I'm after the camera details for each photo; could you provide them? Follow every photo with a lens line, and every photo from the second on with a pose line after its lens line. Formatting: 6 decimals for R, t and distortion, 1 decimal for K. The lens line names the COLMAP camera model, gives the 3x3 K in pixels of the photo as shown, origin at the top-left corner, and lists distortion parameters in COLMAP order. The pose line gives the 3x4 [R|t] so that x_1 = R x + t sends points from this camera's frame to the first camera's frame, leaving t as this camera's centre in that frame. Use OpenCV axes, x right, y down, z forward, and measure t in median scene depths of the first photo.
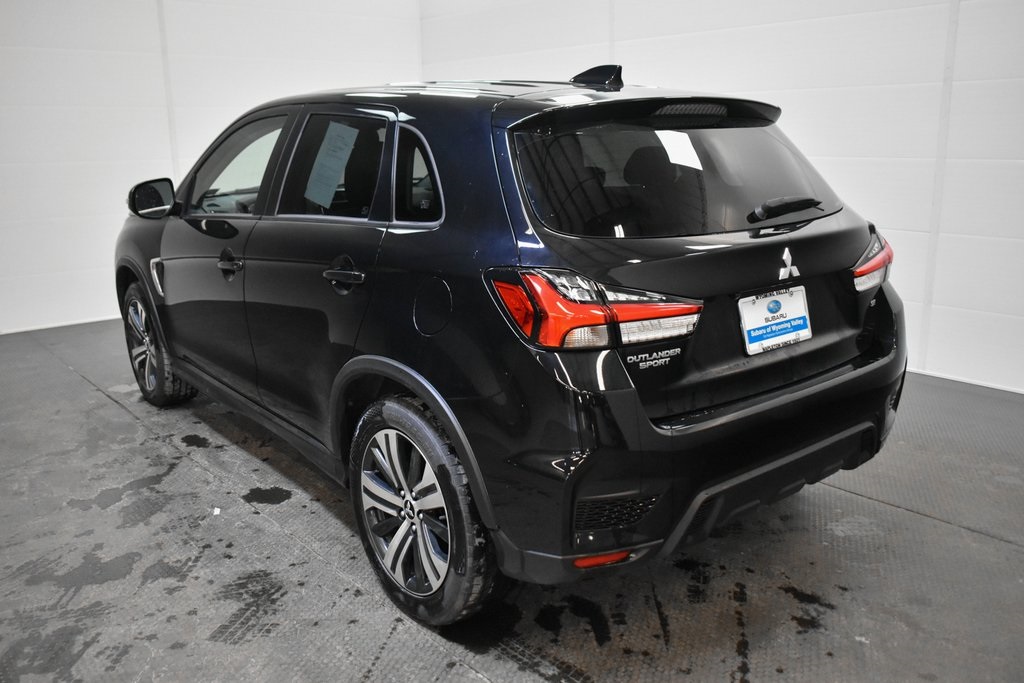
lens RADIAL K [[826.4, 0, 512.0], [0, 826.4, 341.5], [0, 0, 1]] dist [-0.006442, -0.001024]
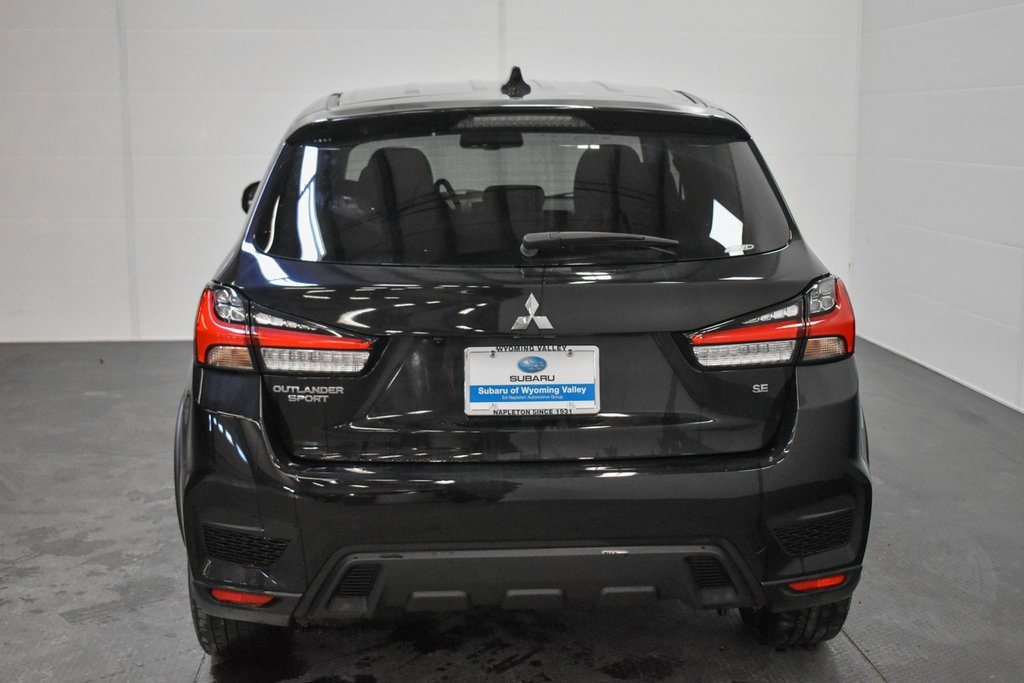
lens RADIAL K [[1253.1, 0, 512.0], [0, 1253.1, 341.5], [0, 0, 1]] dist [0.020821, 0.014994]
pose [[0.810171, 0.112546, -0.575288, 1.016537], [-0.150885, 0.988366, -0.019131, -0.038480], [0.566442, 0.102302, 0.817727, -0.015583]]
